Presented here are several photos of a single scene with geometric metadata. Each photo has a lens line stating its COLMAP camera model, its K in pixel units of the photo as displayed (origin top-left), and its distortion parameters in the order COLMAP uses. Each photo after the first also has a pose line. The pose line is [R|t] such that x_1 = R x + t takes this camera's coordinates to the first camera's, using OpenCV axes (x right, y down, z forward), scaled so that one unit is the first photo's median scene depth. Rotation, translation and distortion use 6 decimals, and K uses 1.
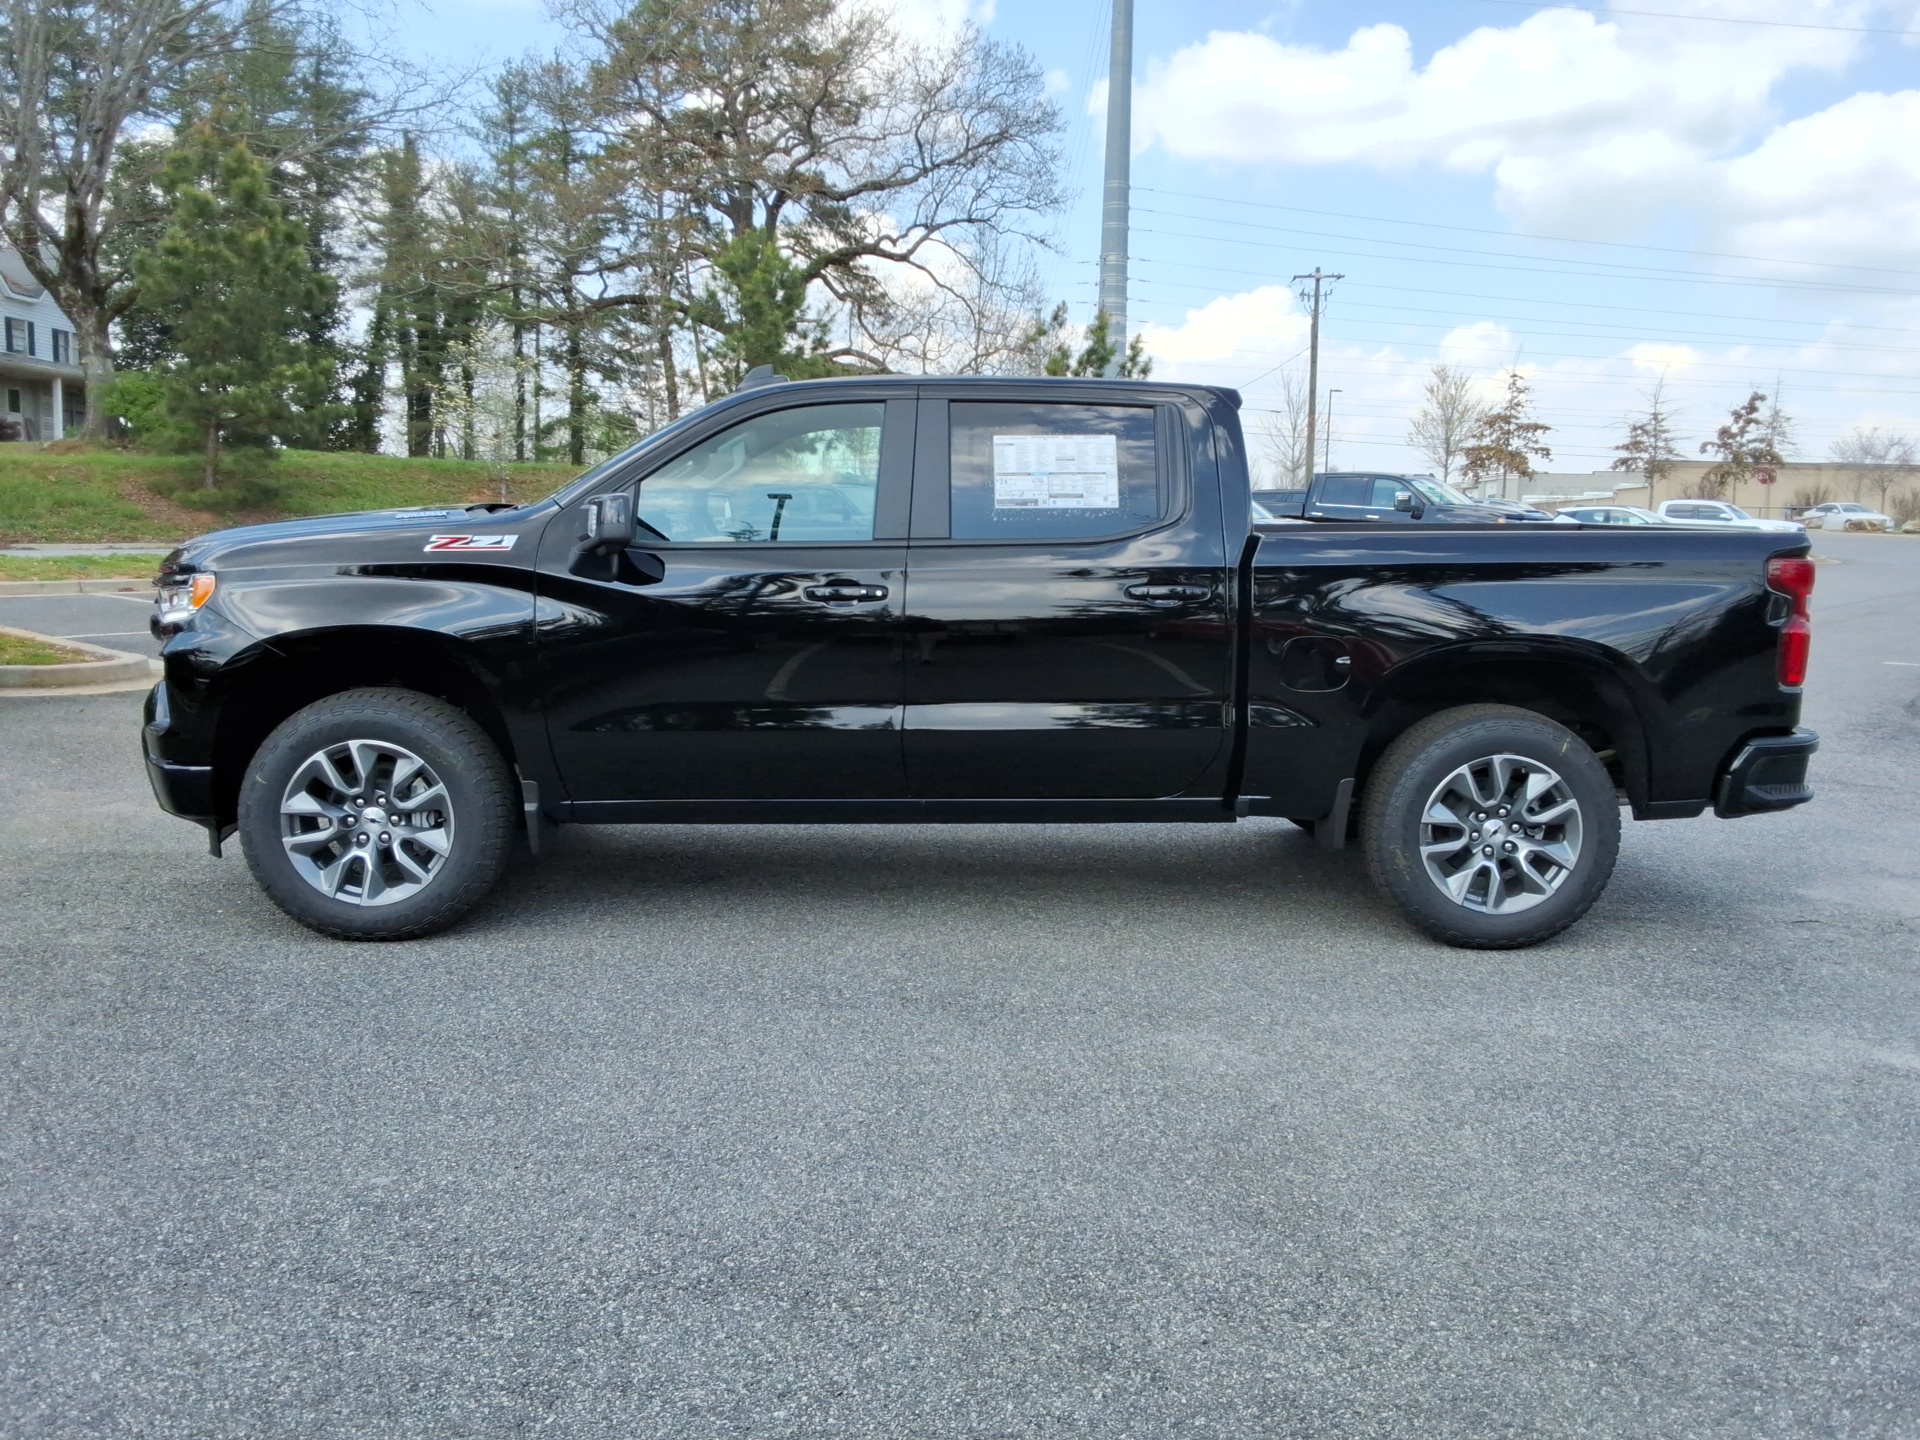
lens RADIAL K [[1564.8, 0, 969.5], [0, 1564.8, 698.1], [0, 0, 1]] dist [0.149335, -0.266980]
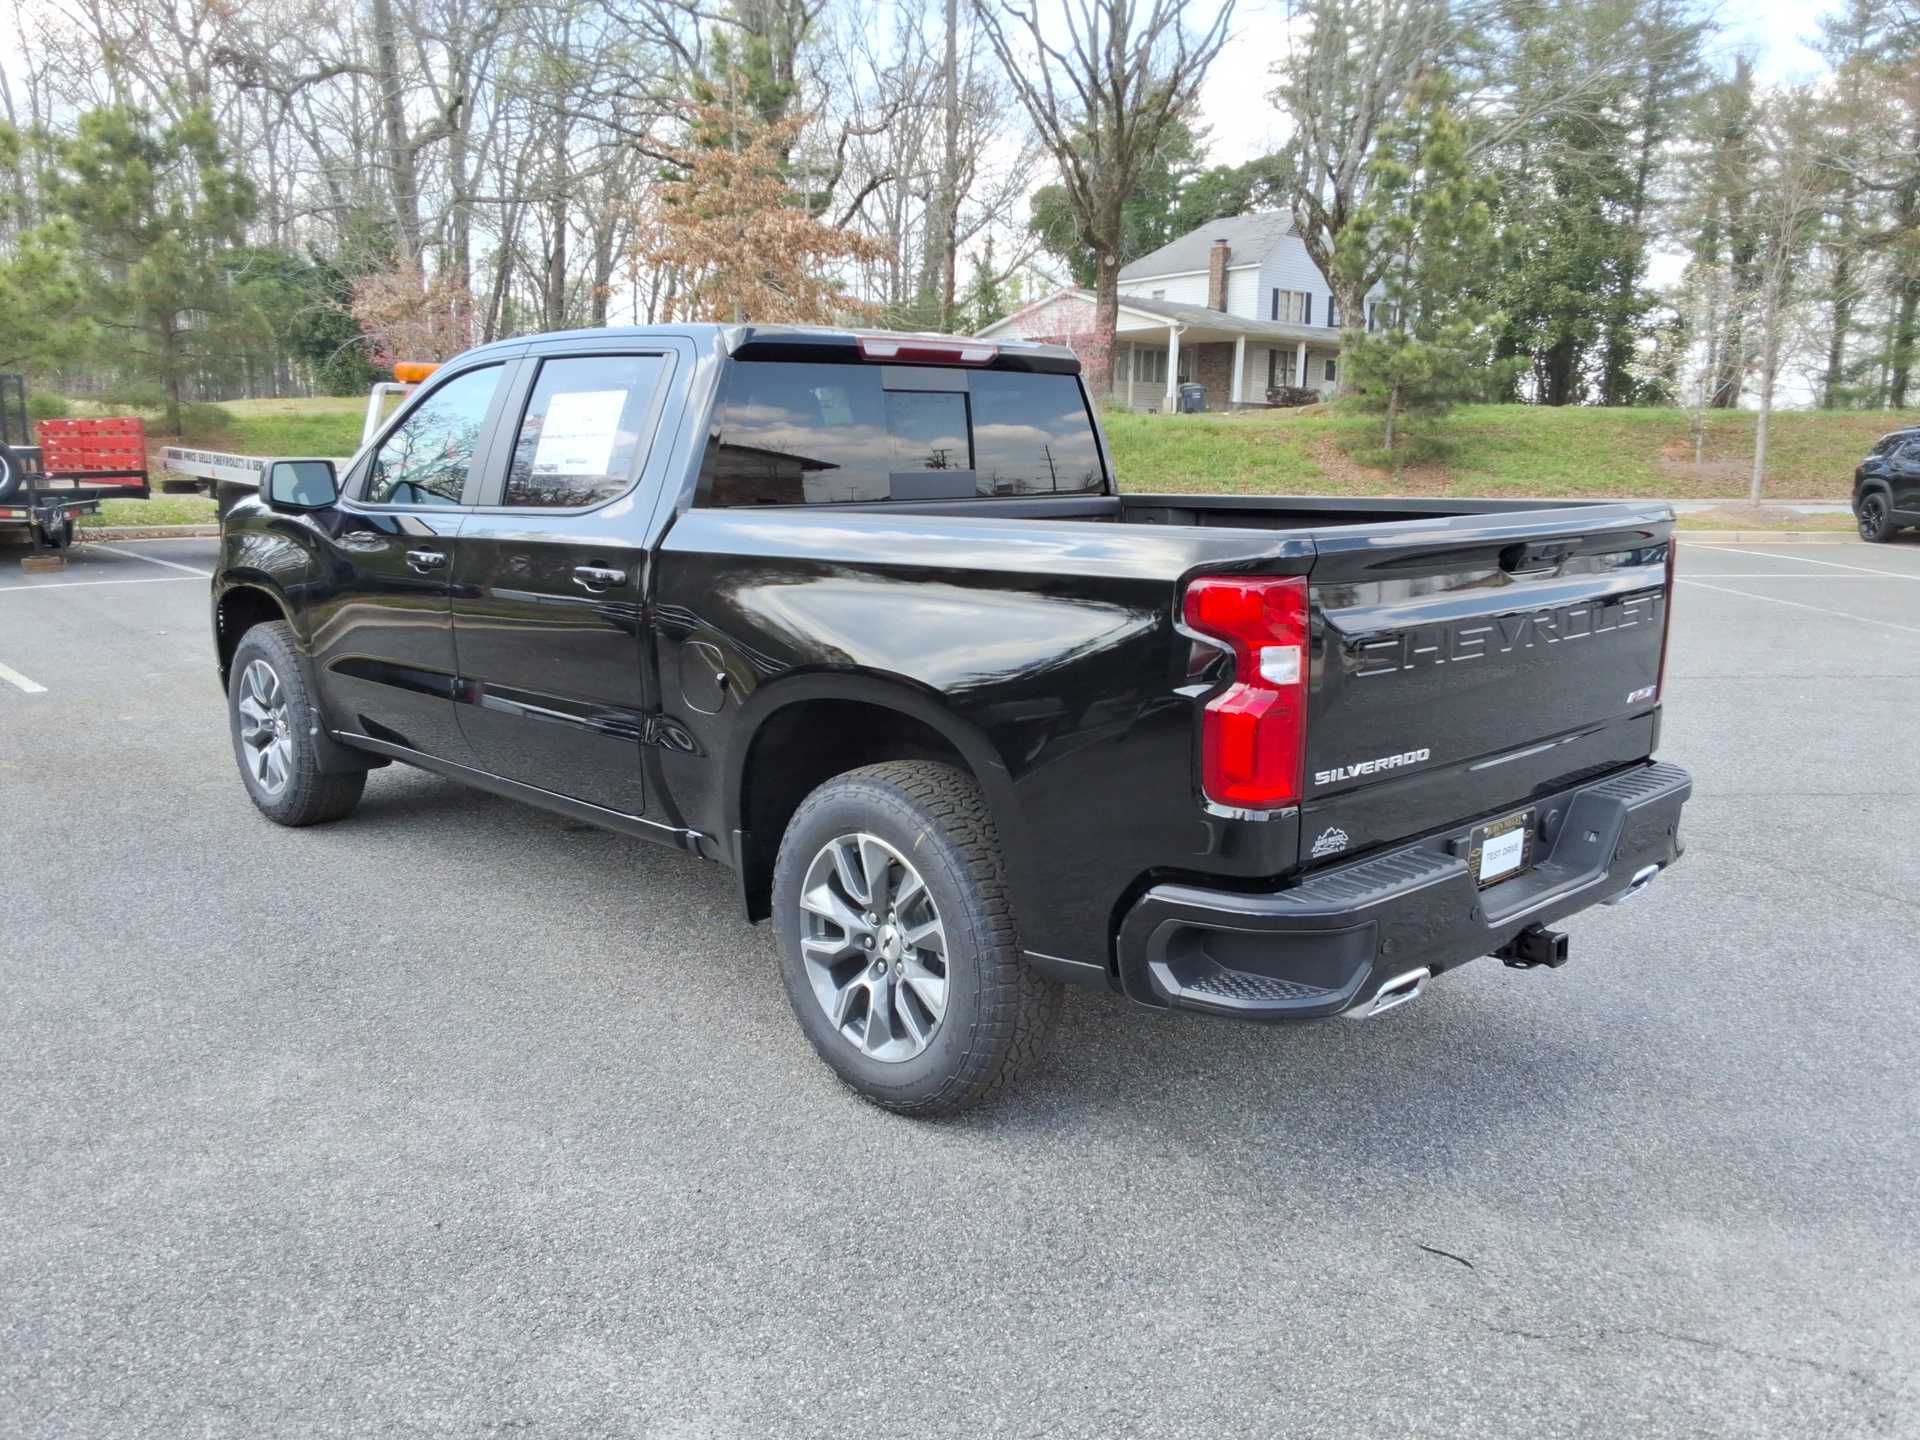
lens RADIAL K [[1540.0, 0, 969.8], [0, 1540.0, 718.6], [0, 0, 1]] dist [0.093270, -0.134454]
pose [[0.654018, 0.118345, -0.747165, 0.855731], [-0.084578, 0.992934, 0.083239, -0.074108], [0.751736, 0.008755, 0.659406, 0.576799]]
